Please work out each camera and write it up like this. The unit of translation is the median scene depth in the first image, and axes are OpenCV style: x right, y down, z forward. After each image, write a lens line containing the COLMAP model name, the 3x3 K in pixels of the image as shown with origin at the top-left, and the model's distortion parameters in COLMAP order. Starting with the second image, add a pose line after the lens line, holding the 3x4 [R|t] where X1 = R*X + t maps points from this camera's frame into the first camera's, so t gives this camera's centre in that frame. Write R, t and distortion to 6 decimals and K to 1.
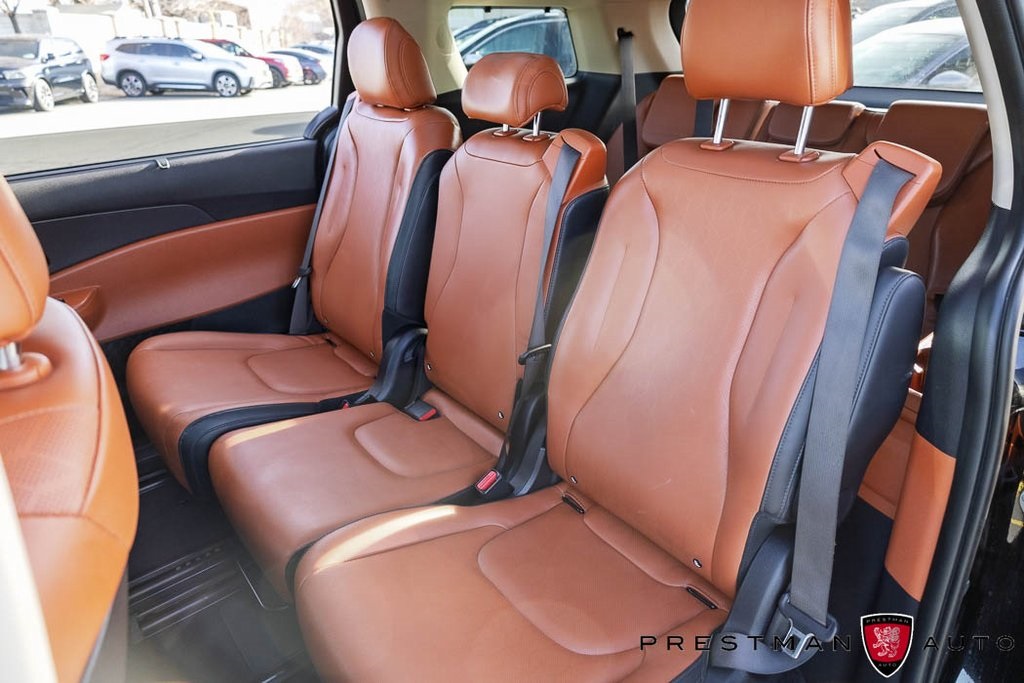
lens RADIAL K [[659.4, 0, 510.0], [0, 659.4, 339.4], [0, 0, 1]] dist [-0.001663, -0.002938]
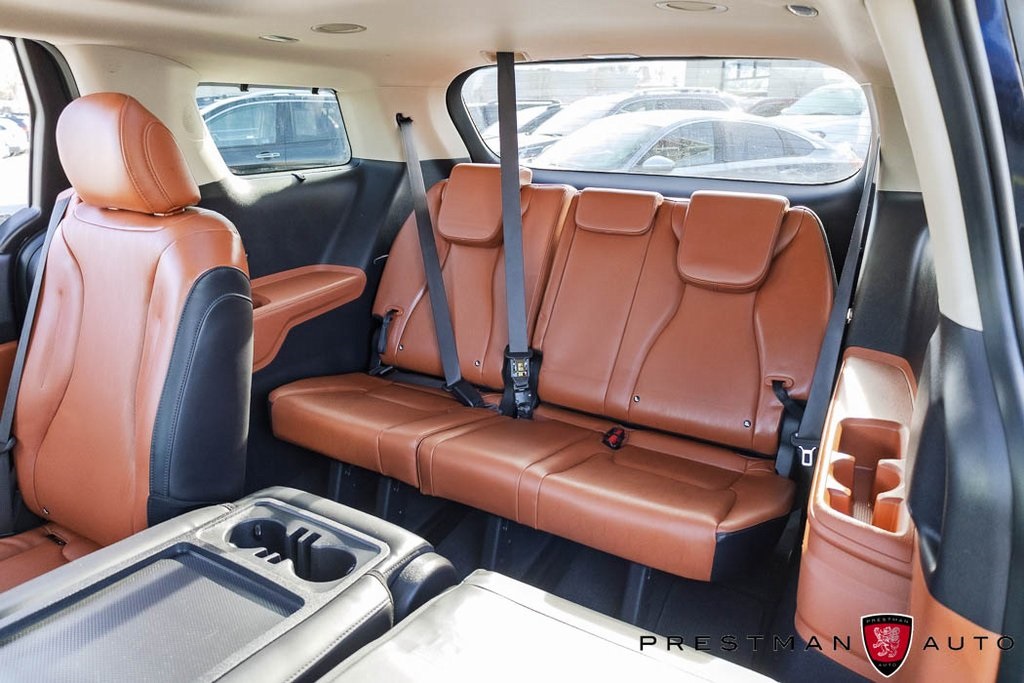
lens RADIAL K [[659.4, 0, 510.3], [0, 659.4, 336.9], [0, 0, 1]] dist [-0.001663, -0.002938]
pose [[0.924251, -0.097082, 0.369236, -0.071815], [0.136965, 0.987066, -0.083315, -0.090681], [-0.356372, 0.127577, 0.925594, 0.181664]]
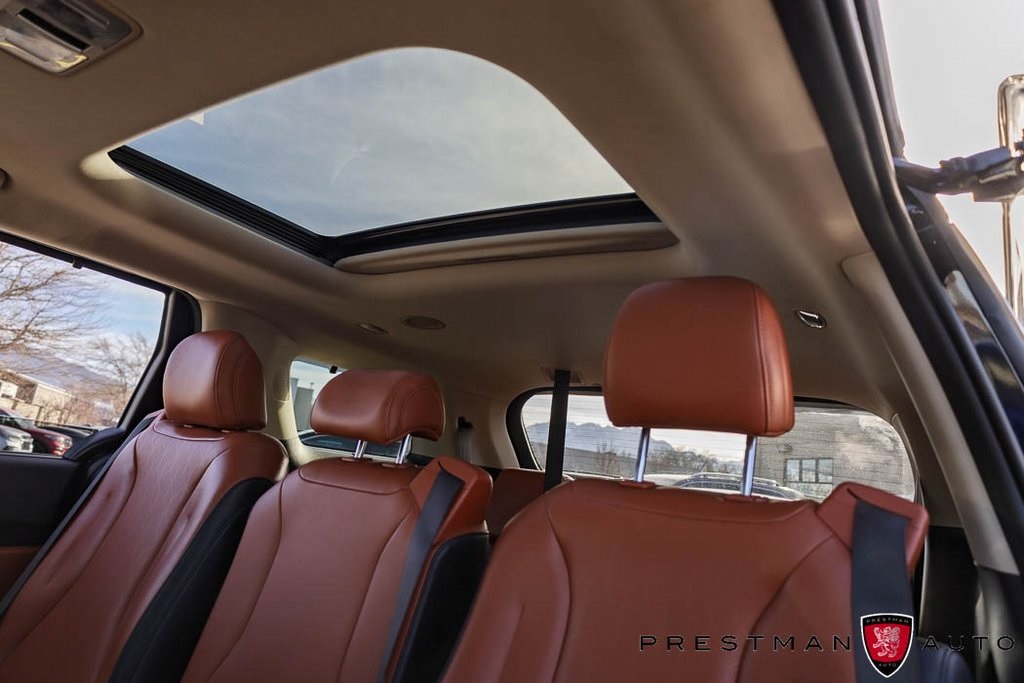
lens RADIAL K [[659.4, 0, 513.1], [0, 659.4, 334.8], [0, 0, 1]] dist [-0.001663, -0.002938]
pose [[0.943775, 0.212890, 0.252915, -0.048181], [-0.019637, 0.799797, -0.599949, 0.031805], [-0.330004, 0.561251, 0.759009, 0.187387]]
